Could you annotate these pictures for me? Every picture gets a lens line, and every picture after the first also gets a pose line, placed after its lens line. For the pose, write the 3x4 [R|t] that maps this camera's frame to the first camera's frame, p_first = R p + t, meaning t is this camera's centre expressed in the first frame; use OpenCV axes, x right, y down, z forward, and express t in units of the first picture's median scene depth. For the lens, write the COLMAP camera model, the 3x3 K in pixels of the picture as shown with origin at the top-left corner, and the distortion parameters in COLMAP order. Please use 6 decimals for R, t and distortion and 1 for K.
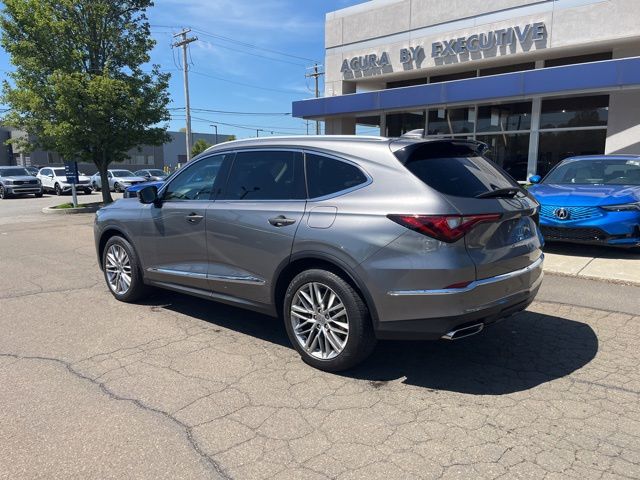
lens RADIAL K [[482.6, 0, 319.7], [0, 482.6, 244.1], [0, 0, 1]] dist [0.074357, -0.093257]
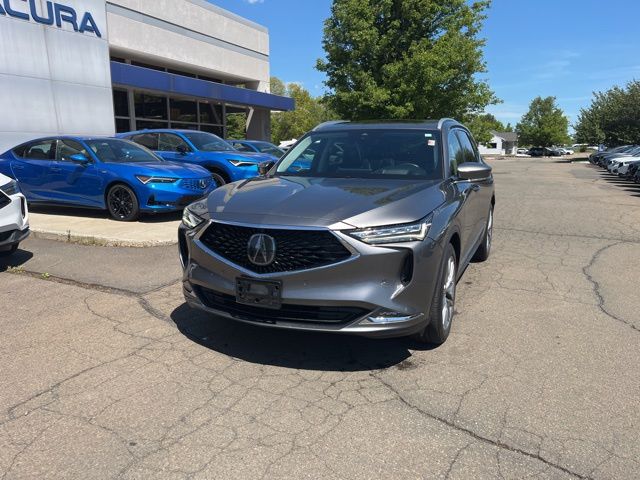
lens RADIAL K [[482.6, 0, 319.3], [0, 482.6, 242.4], [0, 0, 1]] dist [0.074357, -0.093257]
pose [[-0.280949, -0.178515, 0.942974, -0.409034], [0.151775, 0.961920, 0.227321, -0.080984], [-0.947645, 0.206986, -0.243156, 0.547901]]
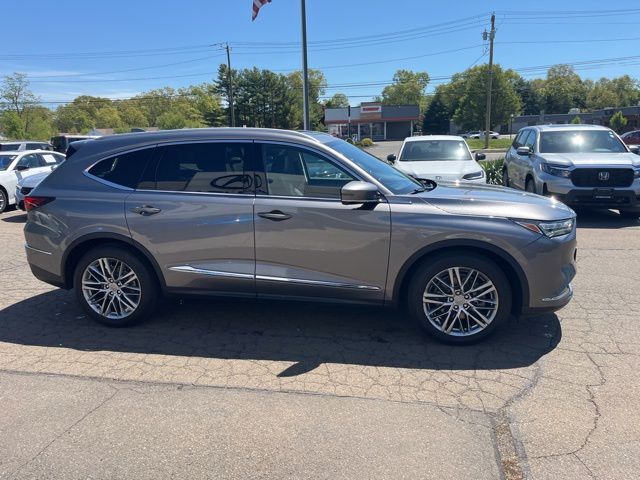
lens RADIAL K [[482.6, 0, 318.1], [0, 482.6, 244.5], [0, 0, 1]] dist [0.074357, -0.093257]
pose [[-0.860537, 0.137143, -0.490579, 0.138115], [-0.049798, 0.935813, 0.348962, -0.126114], [0.506948, 0.324724, -0.798472, 0.707636]]
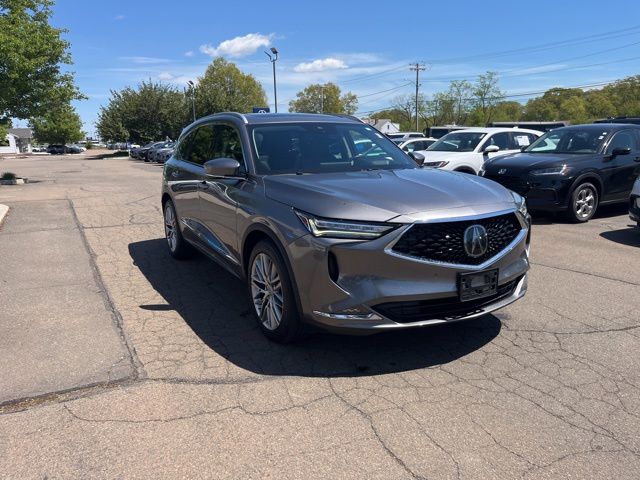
lens RADIAL K [[482.6, 0, 318.4], [0, 482.6, 237.5], [0, 0, 1]] dist [0.074357, -0.093257]
pose [[-0.940644, -0.043701, 0.336569, -0.188110], [0.077067, 0.938268, 0.337215, -0.115088], [-0.330529, 0.343137, -0.879208, 0.748840]]
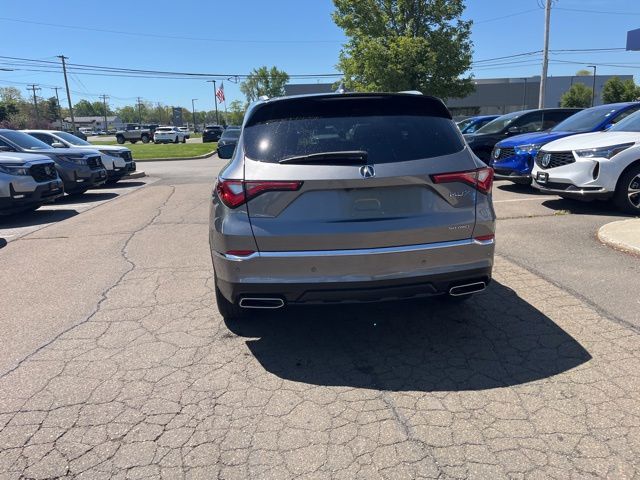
lens RADIAL K [[482.6, 0, 318.0], [0, 482.6, 235.7], [0, 0, 1]] dist [0.074357, -0.093257]
pose [[0.726966, 0.131223, -0.674019, 0.242629], [-0.076101, 0.990920, 0.110840, -0.015927], [0.682443, -0.029283, 0.730352, 0.092587]]
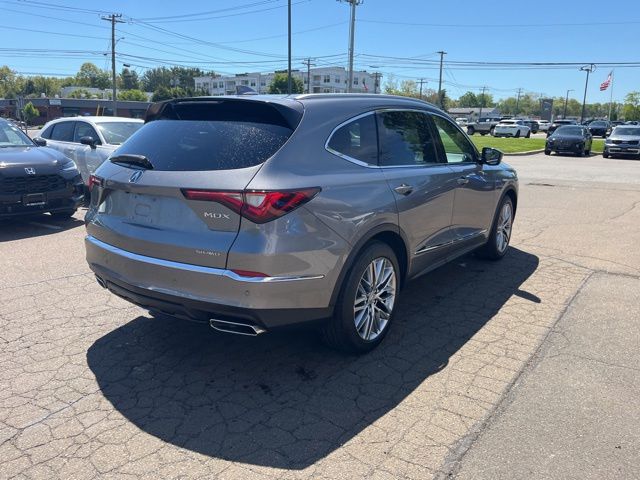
lens RADIAL K [[482.6, 0, 320.0], [0, 482.6, 235.6], [0, 0, 1]] dist [0.074357, -0.093257]
pose [[0.085881, 0.231160, -0.969118, 0.331343], [-0.165002, 0.962579, 0.214979, -0.056525], [0.982547, 0.141444, 0.120809, 0.321633]]
